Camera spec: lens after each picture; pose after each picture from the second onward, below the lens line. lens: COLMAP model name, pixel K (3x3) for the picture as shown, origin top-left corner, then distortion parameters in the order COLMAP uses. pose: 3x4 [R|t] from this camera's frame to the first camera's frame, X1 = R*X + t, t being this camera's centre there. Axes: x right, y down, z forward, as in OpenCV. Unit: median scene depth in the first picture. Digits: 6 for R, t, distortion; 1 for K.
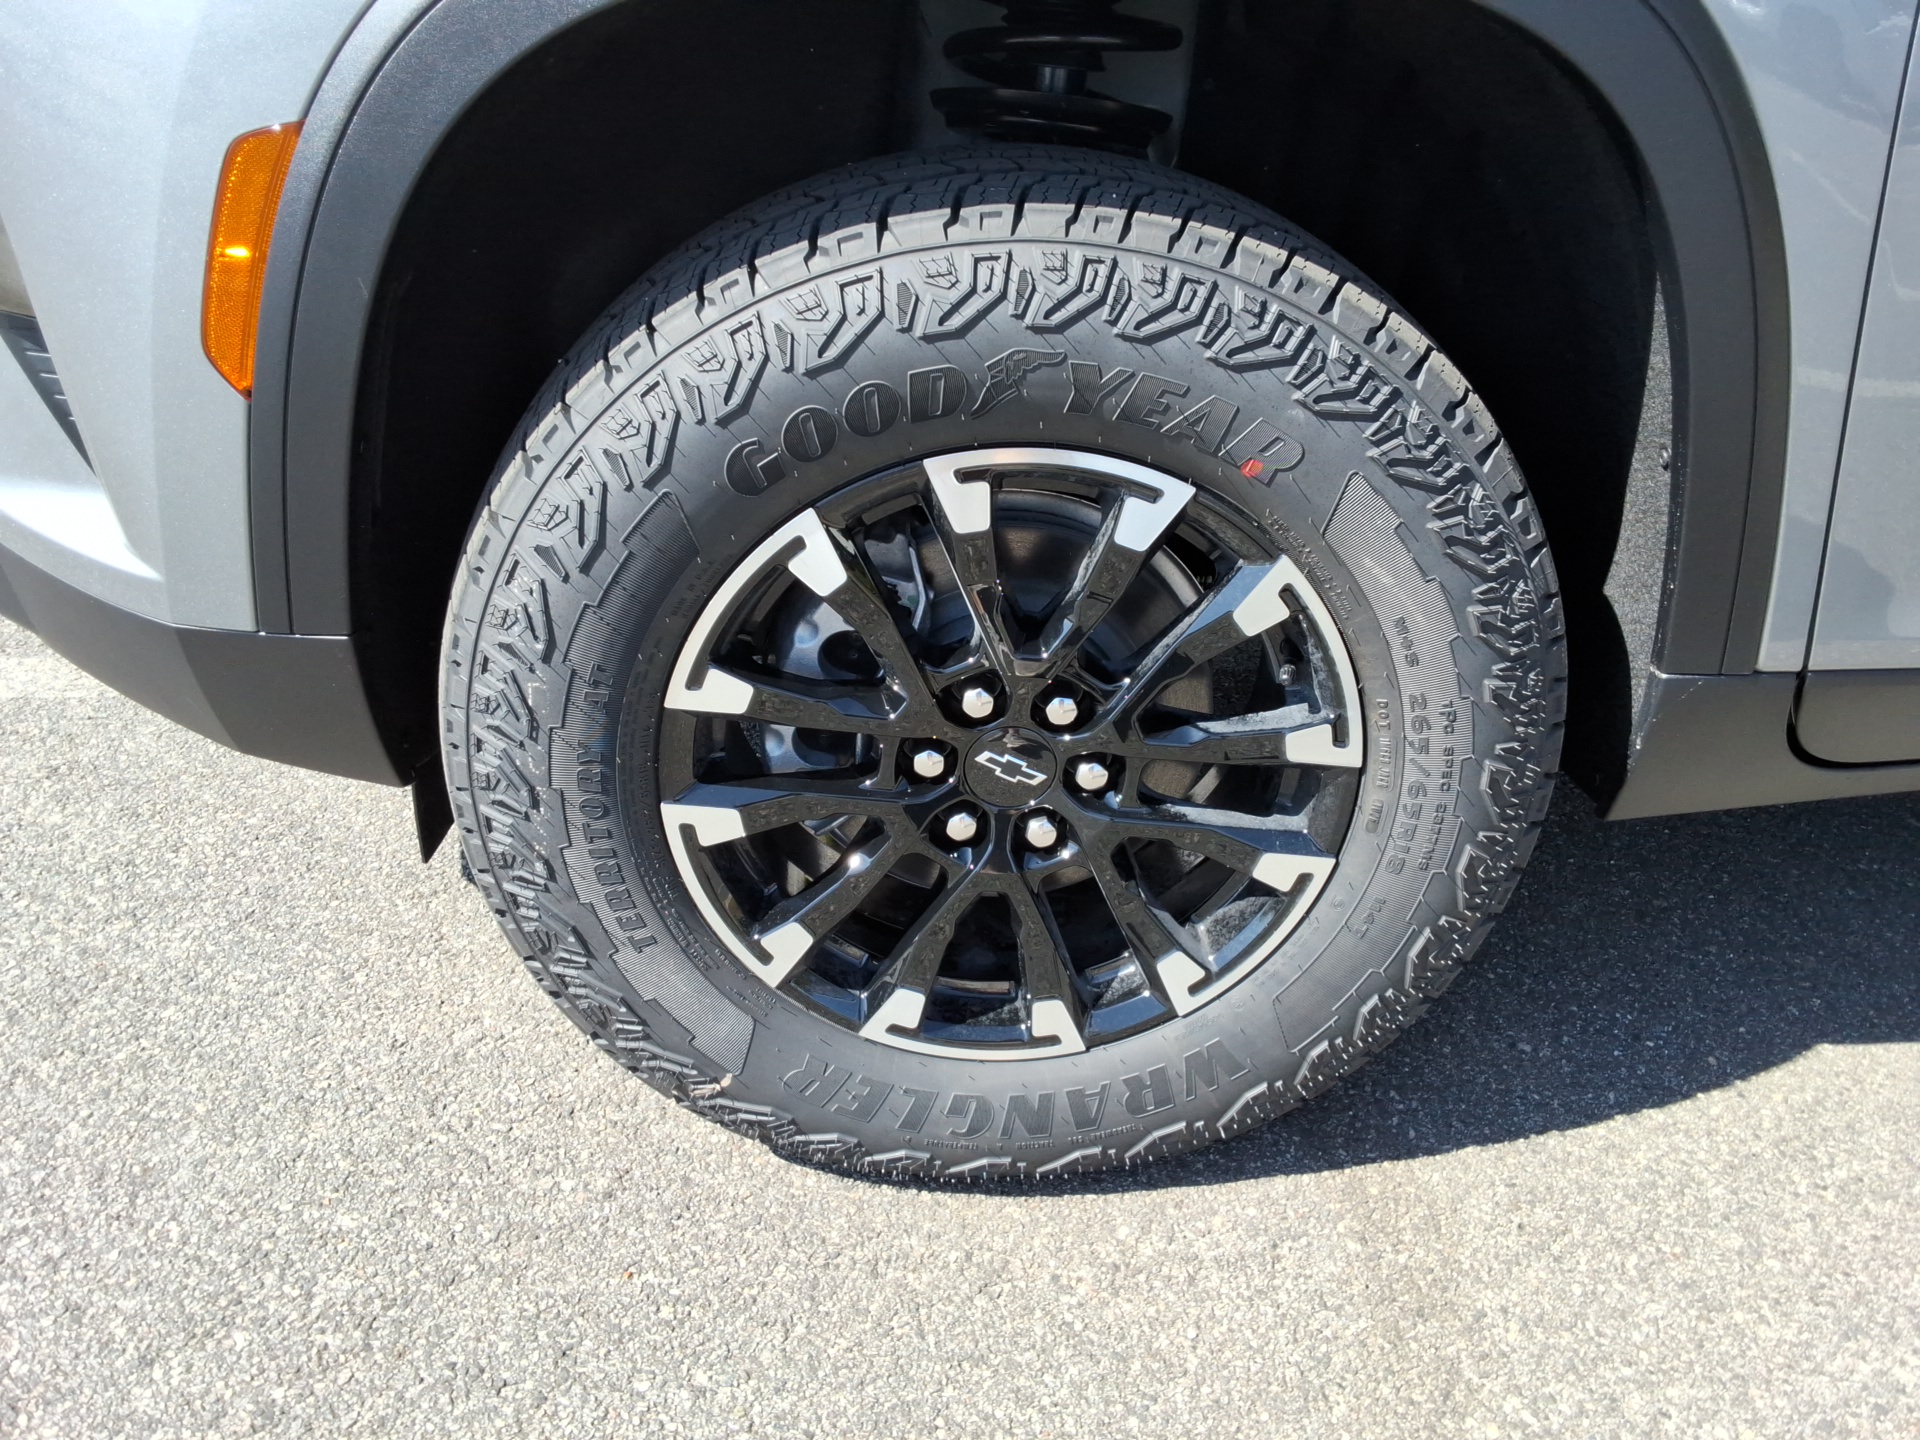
lens RADIAL K [[1542.5, 0, 976.4], [0, 1542.5, 704.2], [0, 0, 1]] dist [0.135005, -0.218152]
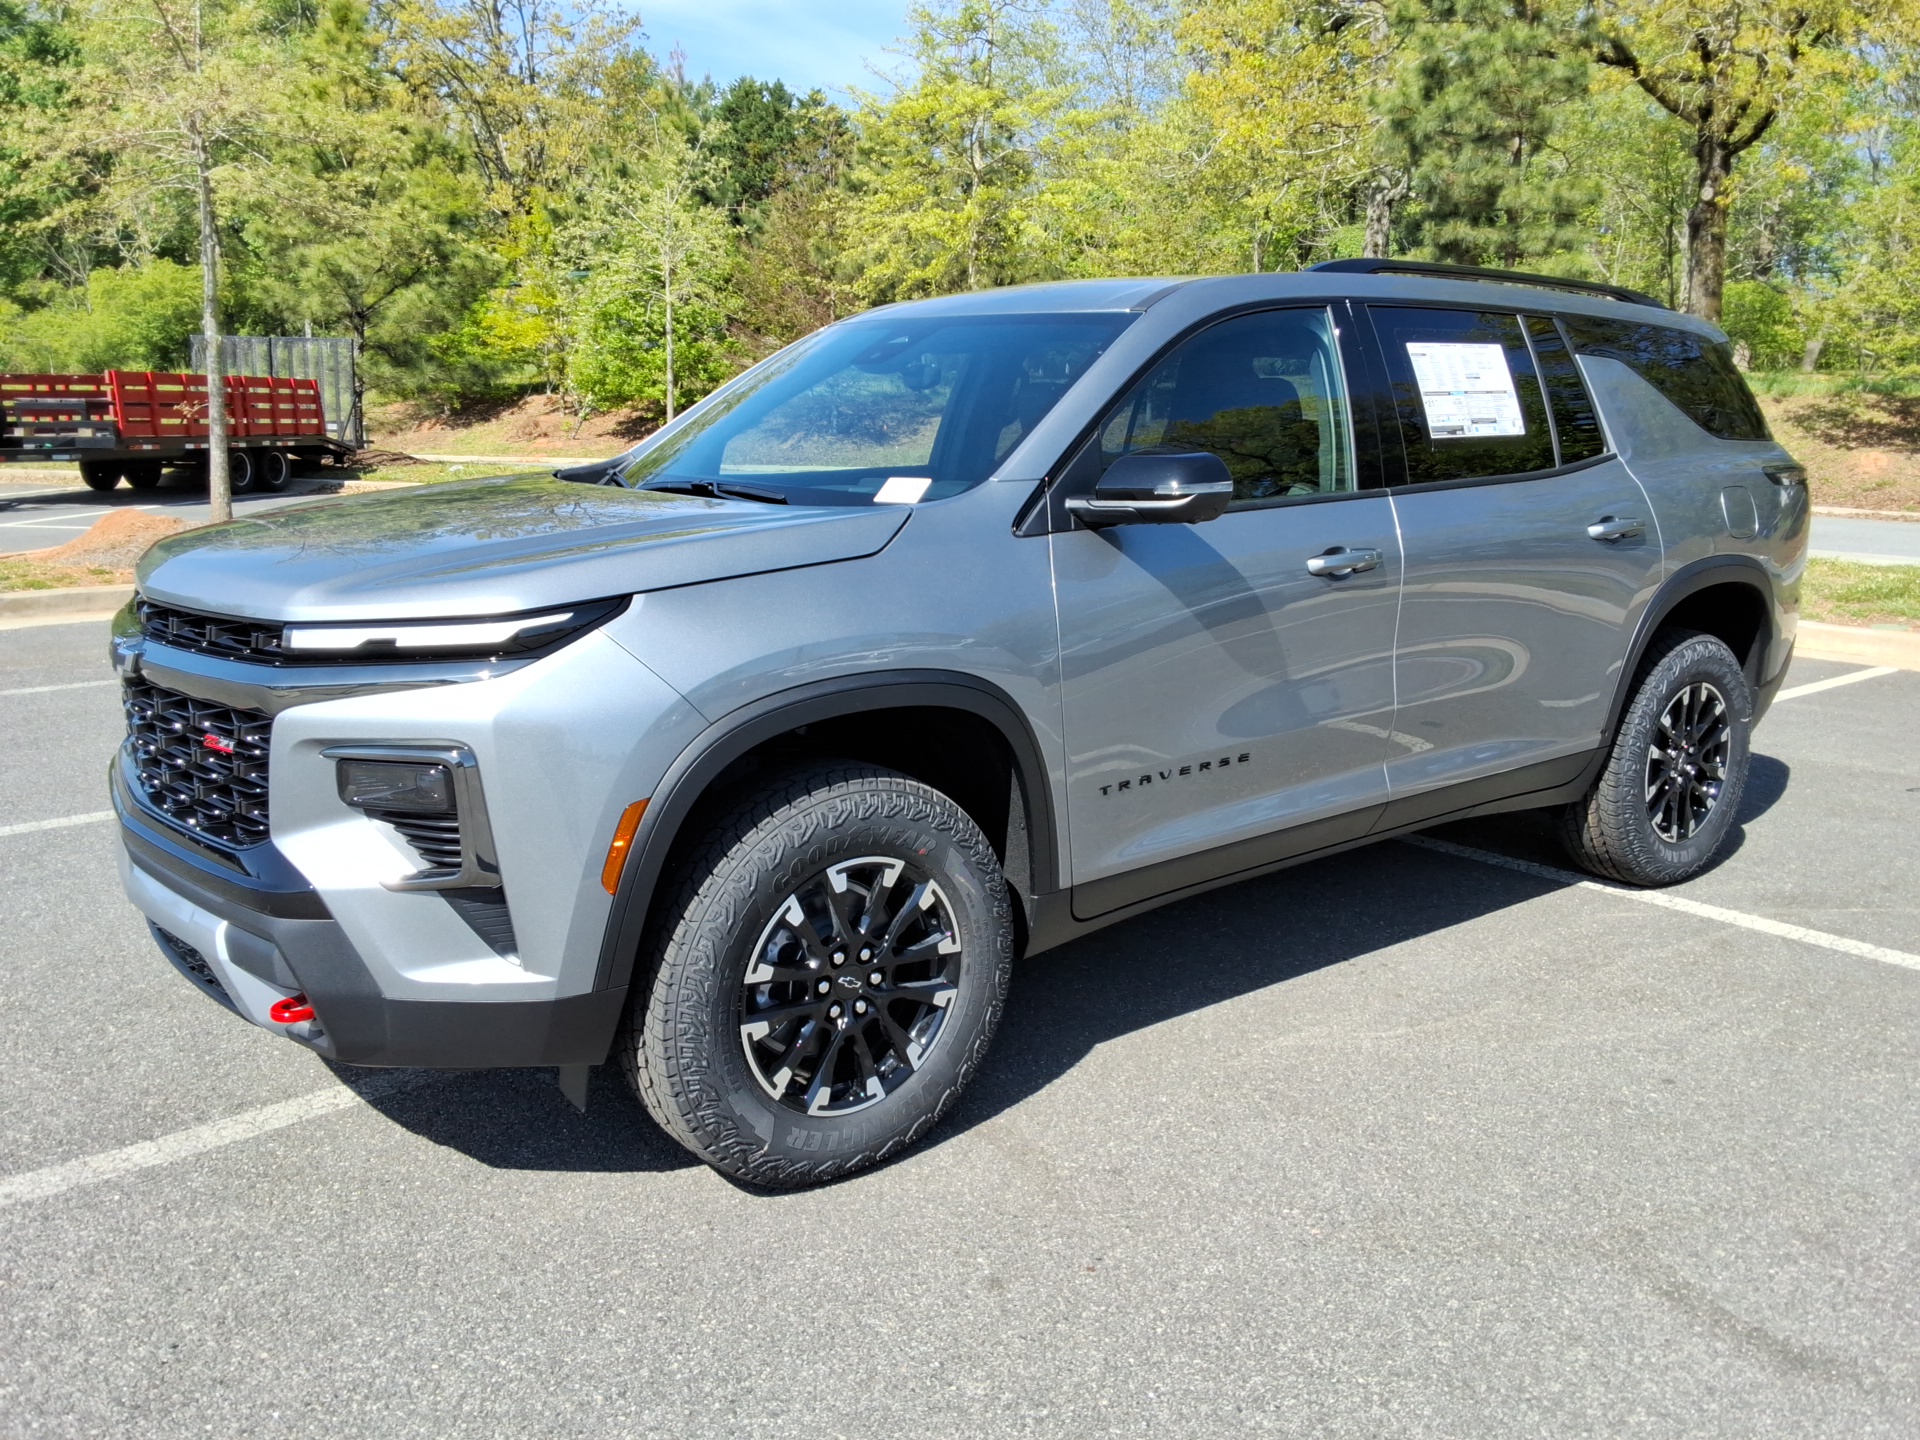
lens RADIAL K [[1534.3, 0, 973.8], [0, 1534.3, 715.0], [0, 0, 1]] dist [0.145491, -0.234380]
pose [[0.809701, -0.132115, 0.571778, -1.256527], [0.282467, 0.941776, -0.182399, 0.152399], [-0.514389, 0.309197, 0.799876, -1.352029]]
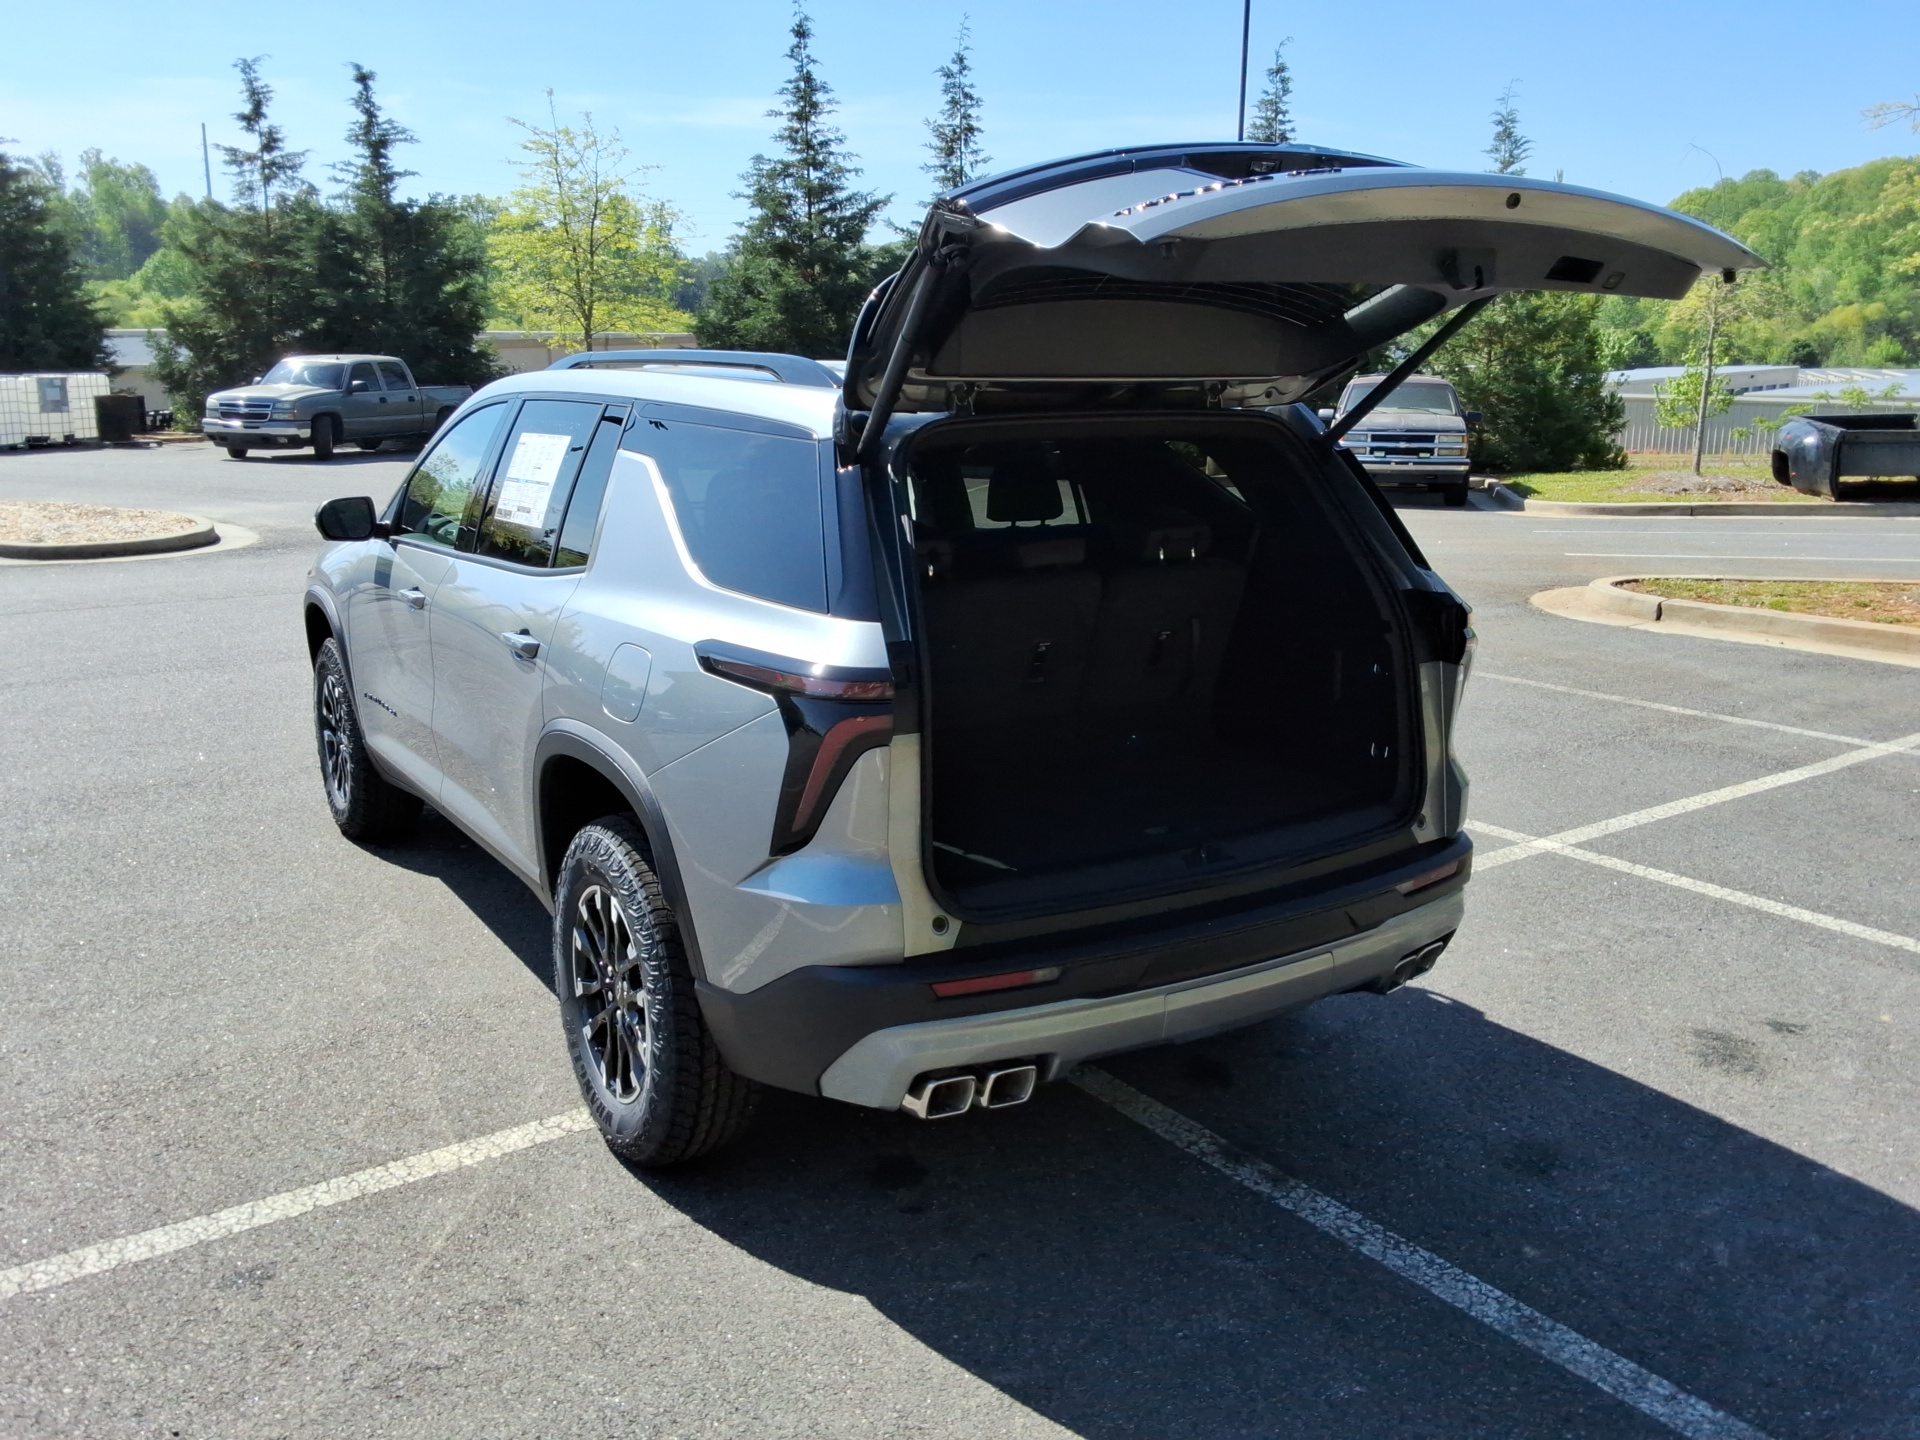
lens RADIAL K [[1542.5, 0, 976.4], [0, 1542.5, 704.2], [0, 0, 1]] dist [0.135005, -0.218152]
pose [[0.501442, 0.156678, -0.850886, 5.838478], [-0.394843, 0.916522, -0.063924, -0.597948], [0.769841, 0.368021, 0.521446, -0.193456]]
